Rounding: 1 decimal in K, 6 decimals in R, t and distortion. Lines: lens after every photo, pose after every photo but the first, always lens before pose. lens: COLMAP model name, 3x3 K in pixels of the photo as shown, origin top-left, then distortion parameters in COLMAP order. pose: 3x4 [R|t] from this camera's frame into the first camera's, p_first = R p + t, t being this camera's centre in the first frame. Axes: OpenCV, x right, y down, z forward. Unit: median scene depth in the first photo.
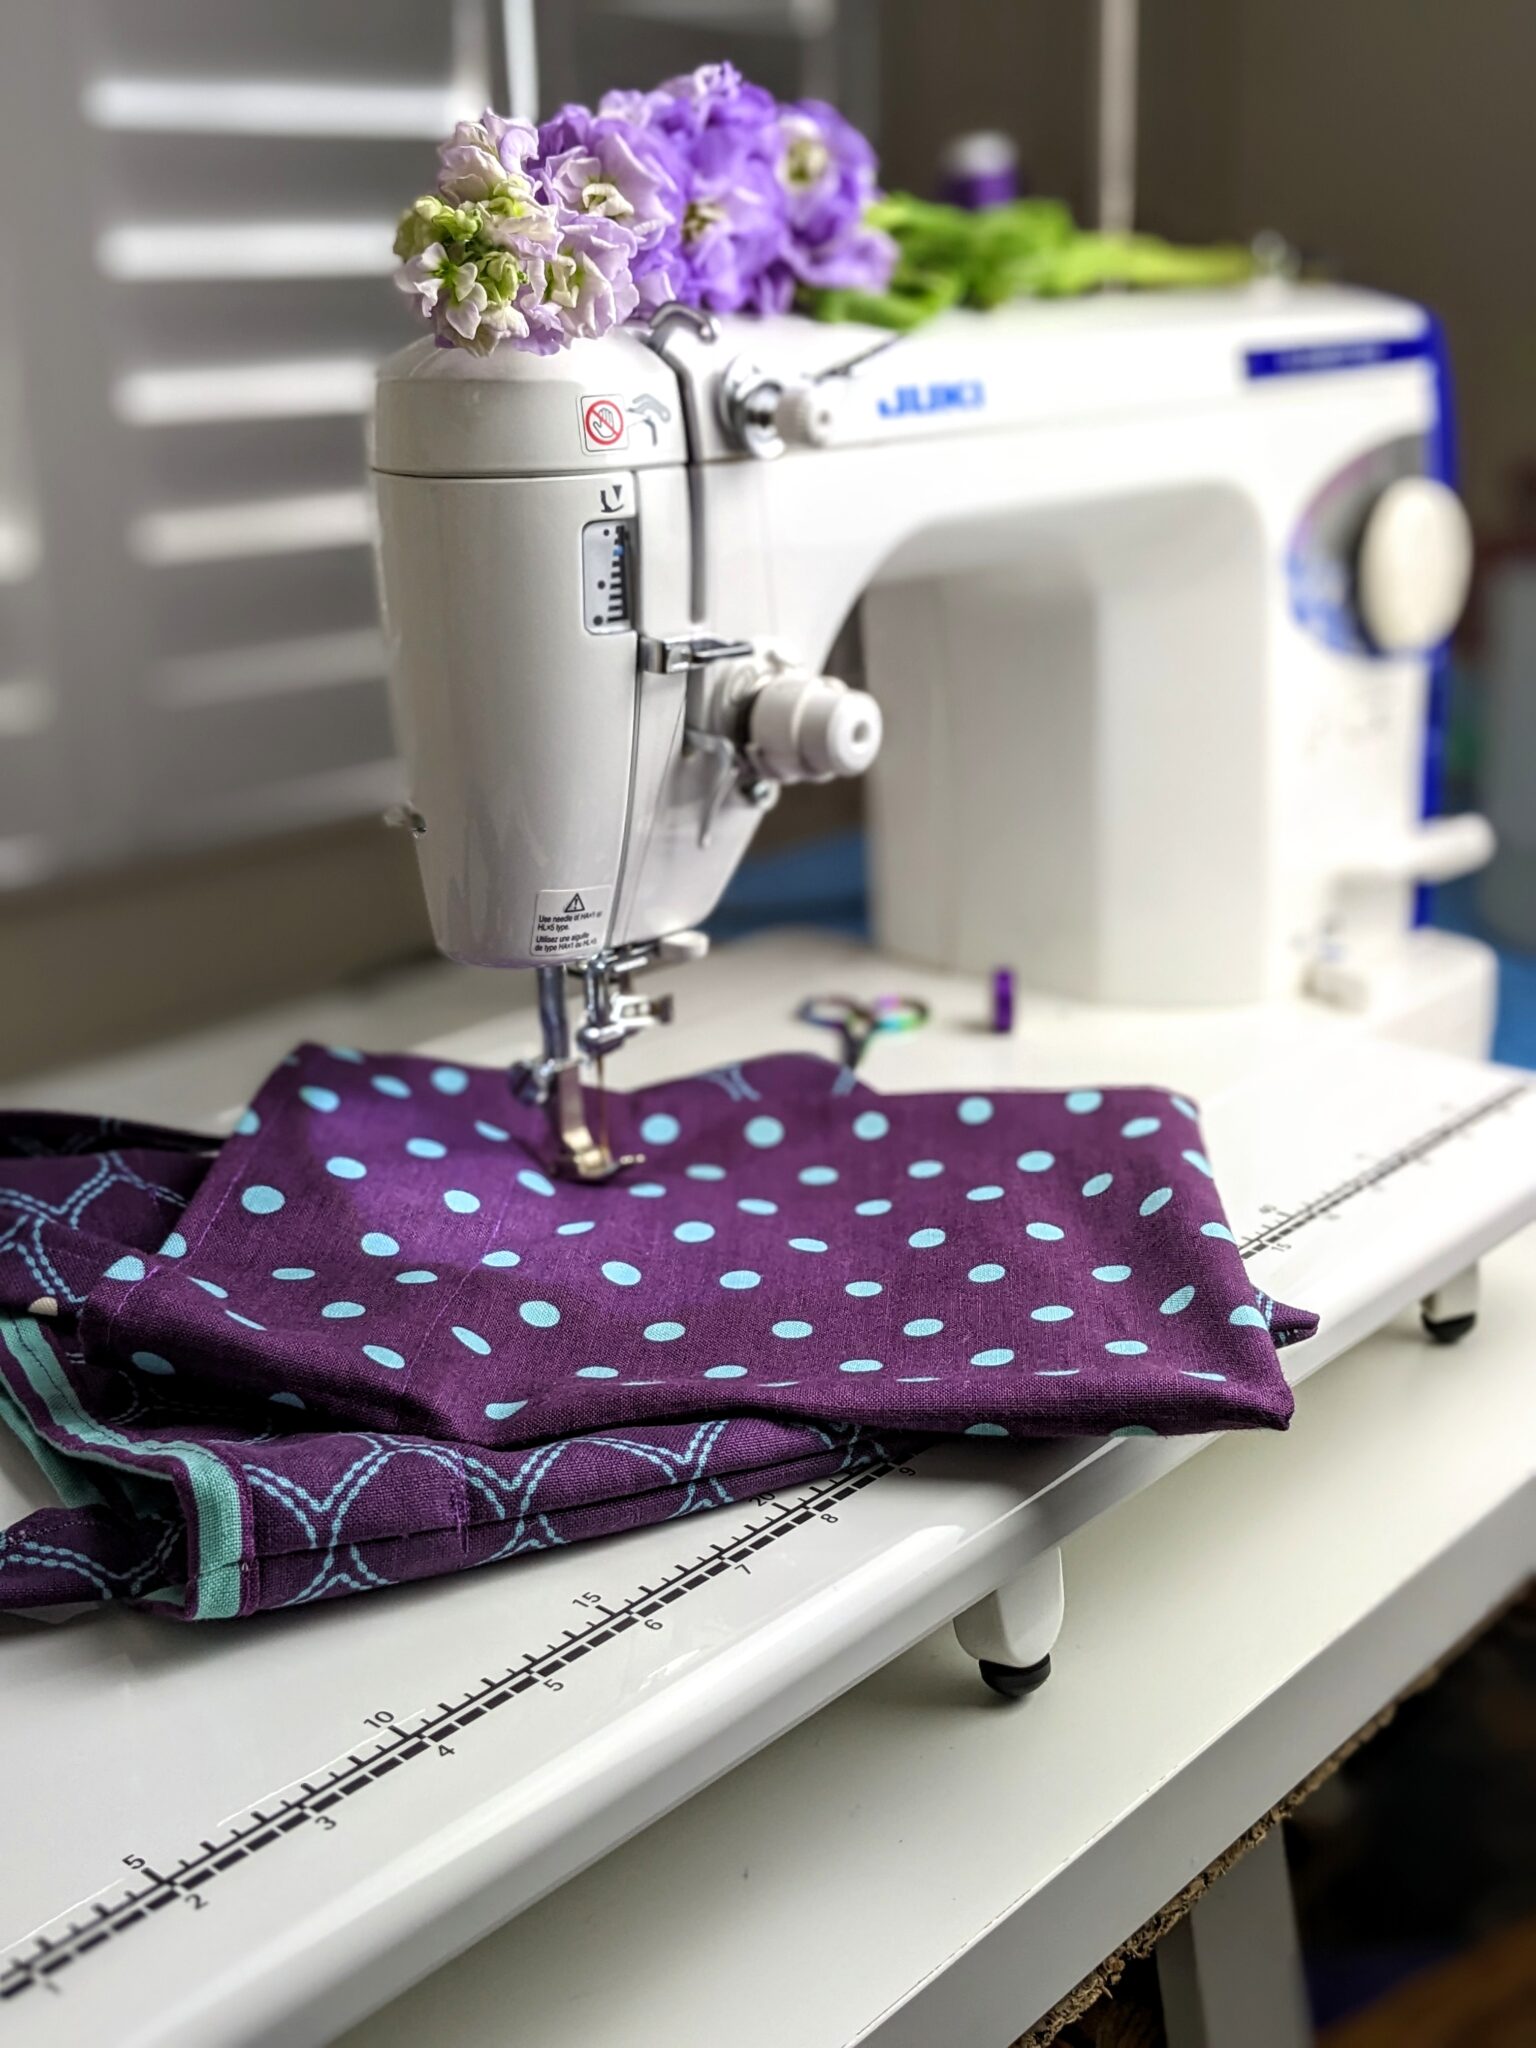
lens RADIAL K [[2355.7, 0, 768.0], [0, 2355.7, 1024.0], [0, 0, 1]] dist [0.157202, -0.462841]
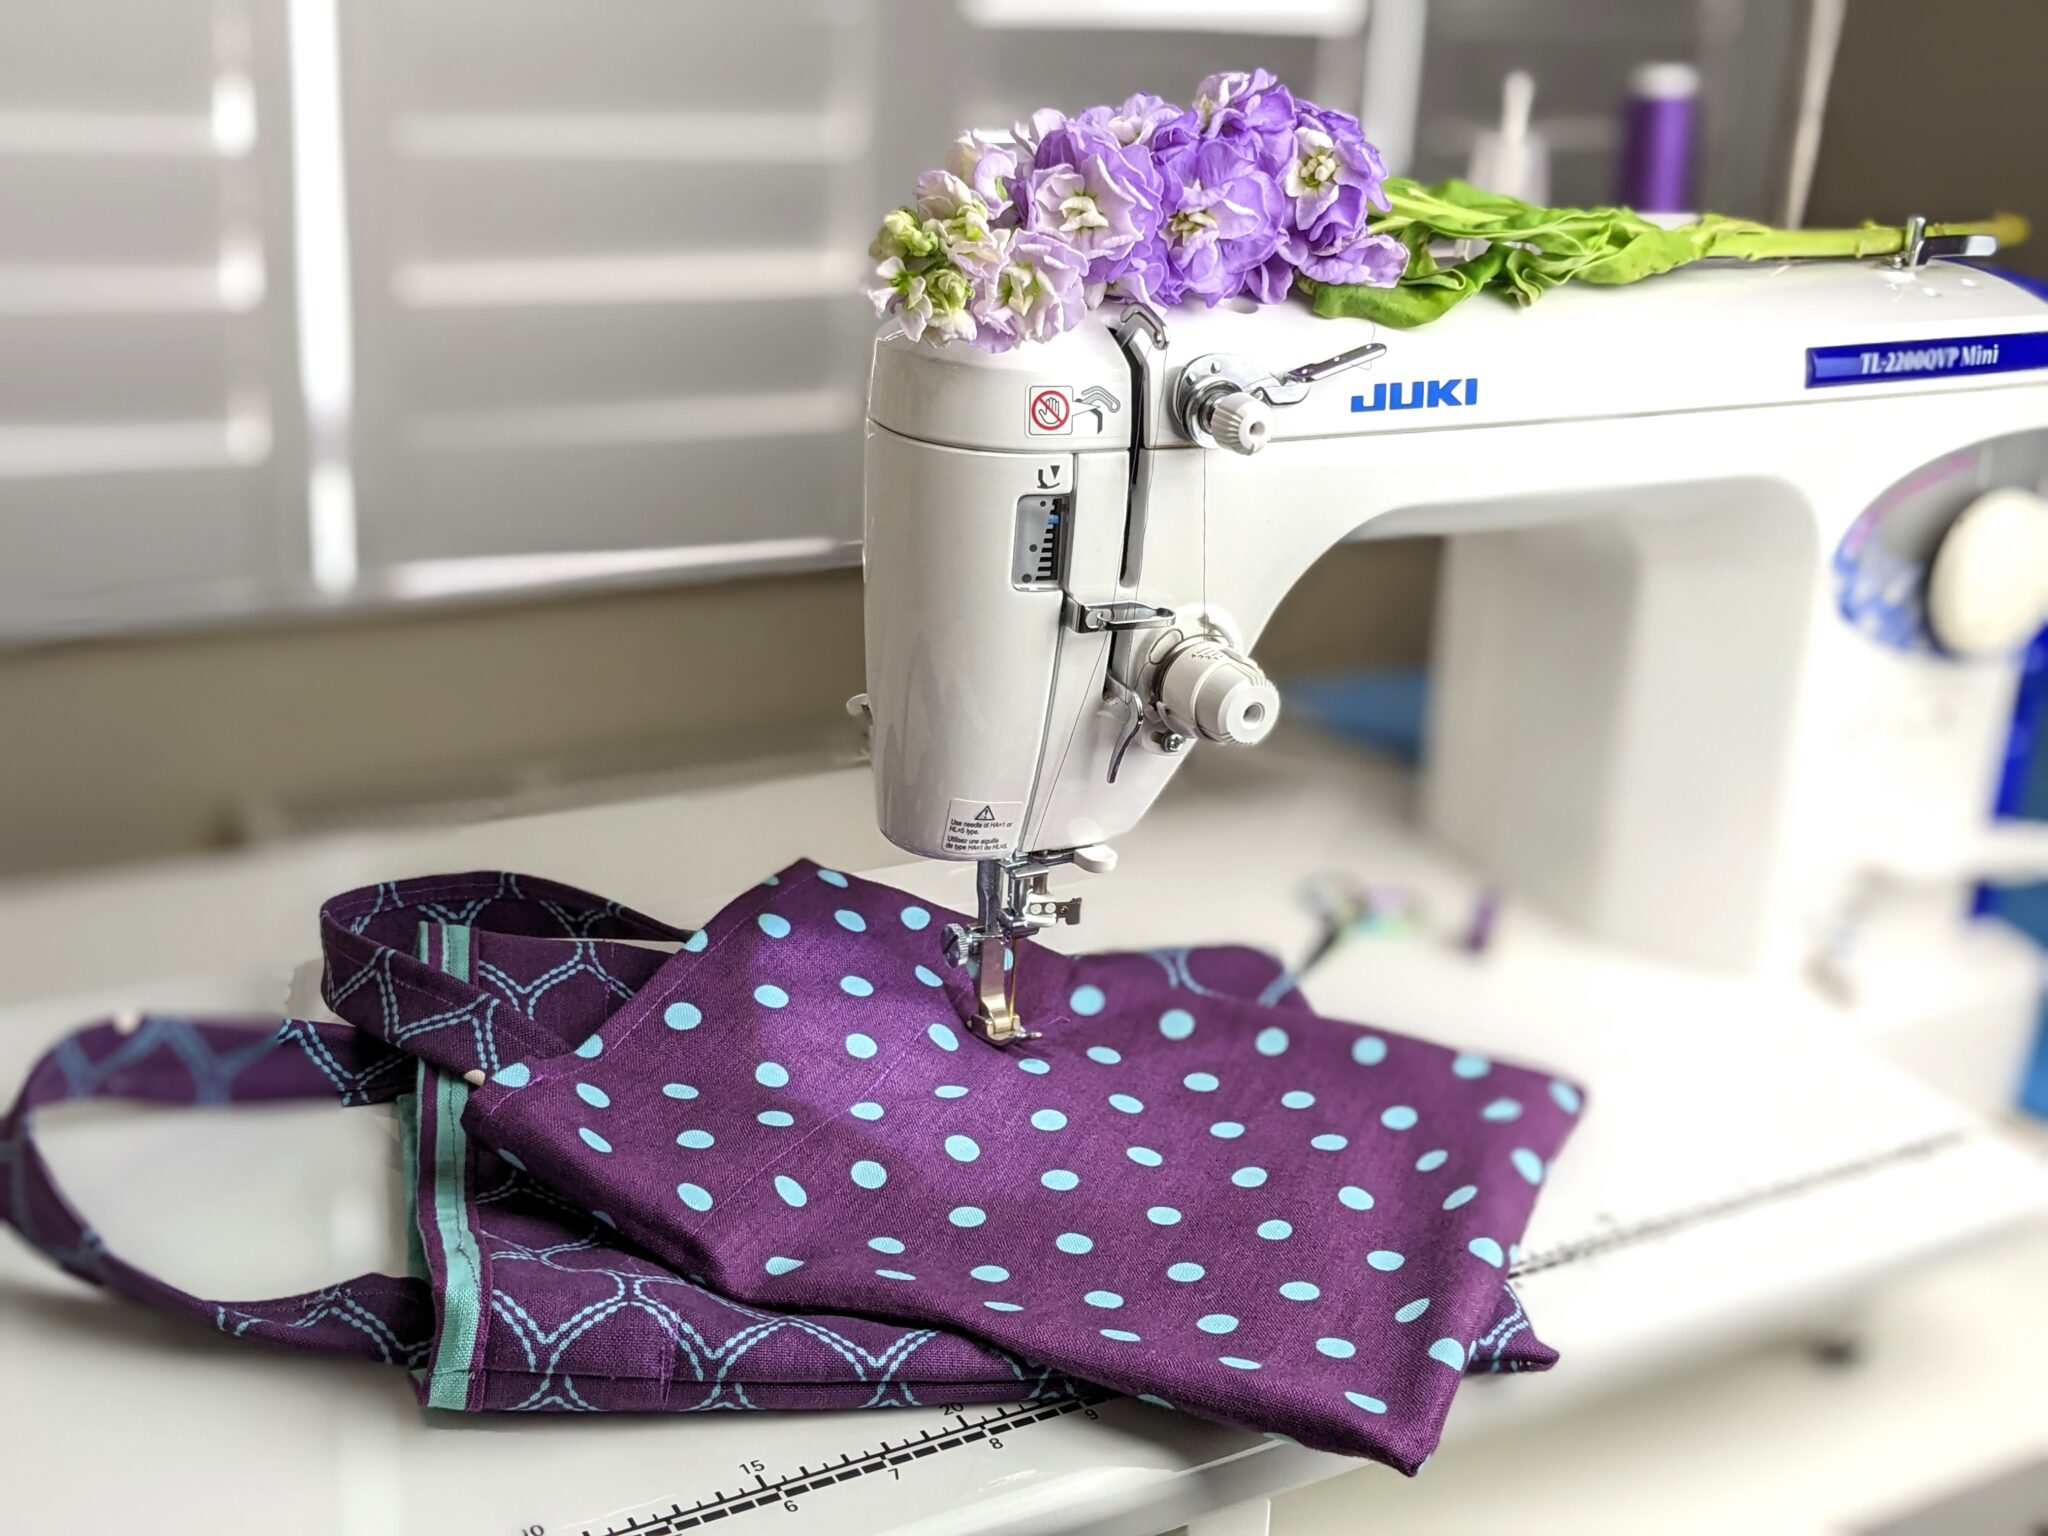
lens RADIAL K [[2355.7, 0, 1024.0], [0, 2355.7, 768.0], [0, 0, 1]] dist [0.157202, -0.462841]
pose [[0.944409, 0.186061, -0.271059, 0.250494], [-0.172428, 0.982277, 0.073494, -0.168870], [0.279930, -0.022671, 0.959753, -0.065783]]
